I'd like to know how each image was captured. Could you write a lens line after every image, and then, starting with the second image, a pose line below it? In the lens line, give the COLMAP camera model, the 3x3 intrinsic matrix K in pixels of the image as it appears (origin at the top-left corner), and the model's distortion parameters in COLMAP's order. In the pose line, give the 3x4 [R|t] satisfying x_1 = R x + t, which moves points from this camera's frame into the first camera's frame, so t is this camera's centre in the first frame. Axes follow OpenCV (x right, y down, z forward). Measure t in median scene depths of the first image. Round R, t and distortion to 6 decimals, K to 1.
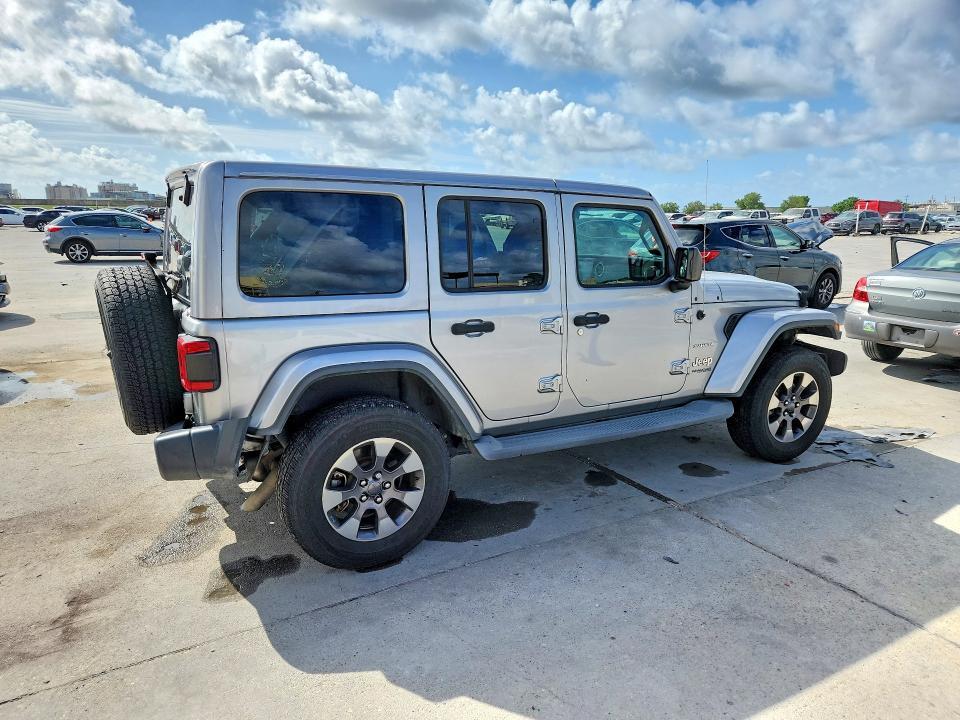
lens RADIAL K [[672.4, 0, 479.4], [0, 672.4, 358.6], [0, 0, 1]] dist [0.023627, -0.002669]
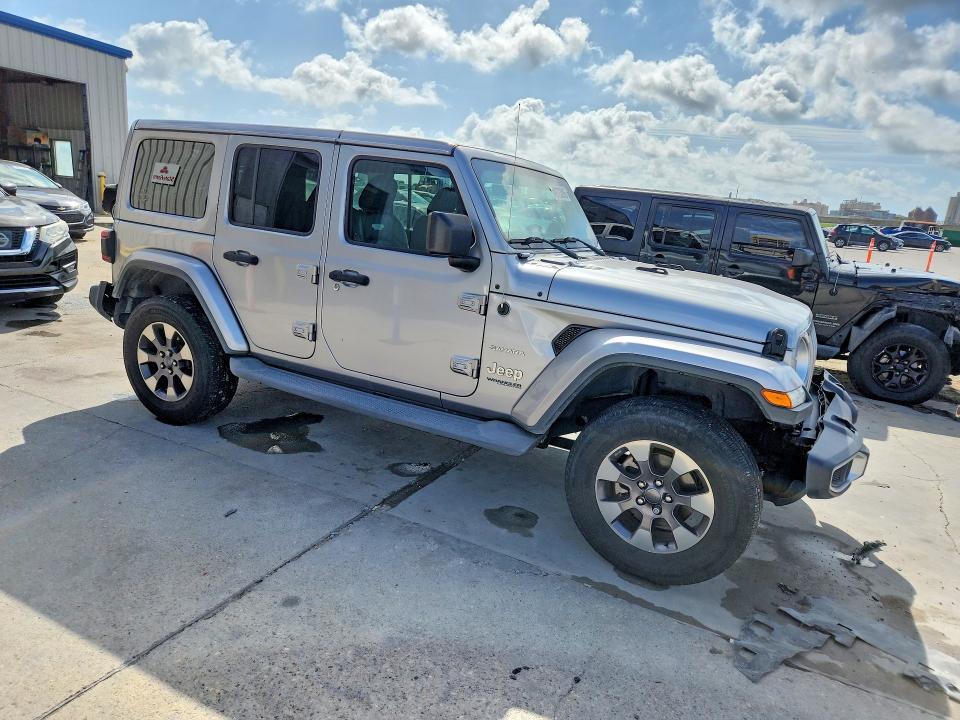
lens RADIAL K [[659.9, 0, 464.5], [0, 659.9, 360.2], [0, 0, 1]] dist [0.023061, -0.003527]
pose [[0.531853, 0.237379, -0.812886, 1.056977], [-0.252466, 0.960704, 0.115362, -0.095924], [0.808327, 0.143870, 0.570884, 0.621732]]
